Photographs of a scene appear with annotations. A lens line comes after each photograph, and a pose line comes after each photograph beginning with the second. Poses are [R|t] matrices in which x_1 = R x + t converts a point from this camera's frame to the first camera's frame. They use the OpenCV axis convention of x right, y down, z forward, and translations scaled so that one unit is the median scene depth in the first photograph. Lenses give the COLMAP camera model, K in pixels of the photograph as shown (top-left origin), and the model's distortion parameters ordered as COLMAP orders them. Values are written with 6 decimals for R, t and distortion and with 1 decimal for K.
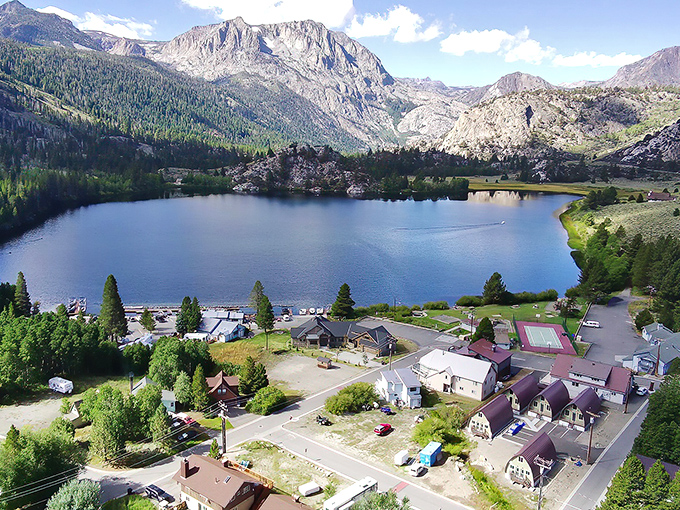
lens RADIAL K [[611.9, 0, 340.0], [0, 611.9, 255.0], [0, 0, 1]] dist [0.086595, -0.233099]
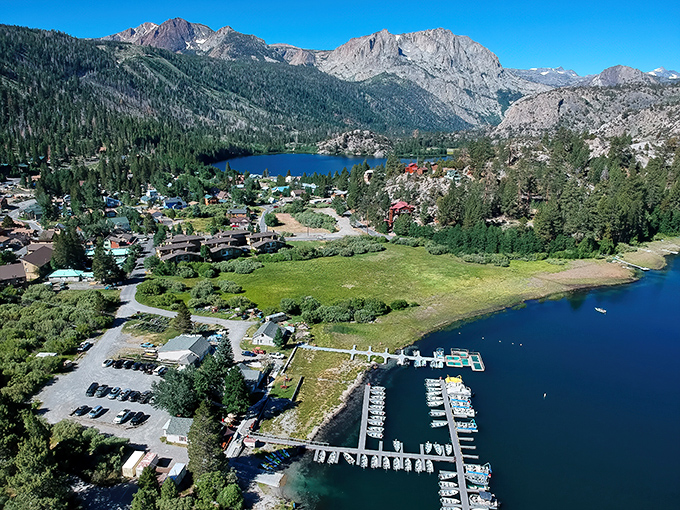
lens RADIAL K [[611.9, 0, 340.0], [0, 611.9, 255.0], [0, 0, 1]] dist [0.086595, -0.233099]
pose [[0.952646, 0.058007, -0.298496, 0.165936], [-0.049666, 0.998136, 0.035458, 0.048444], [0.299997, -0.018954, 0.953752, -0.283446]]
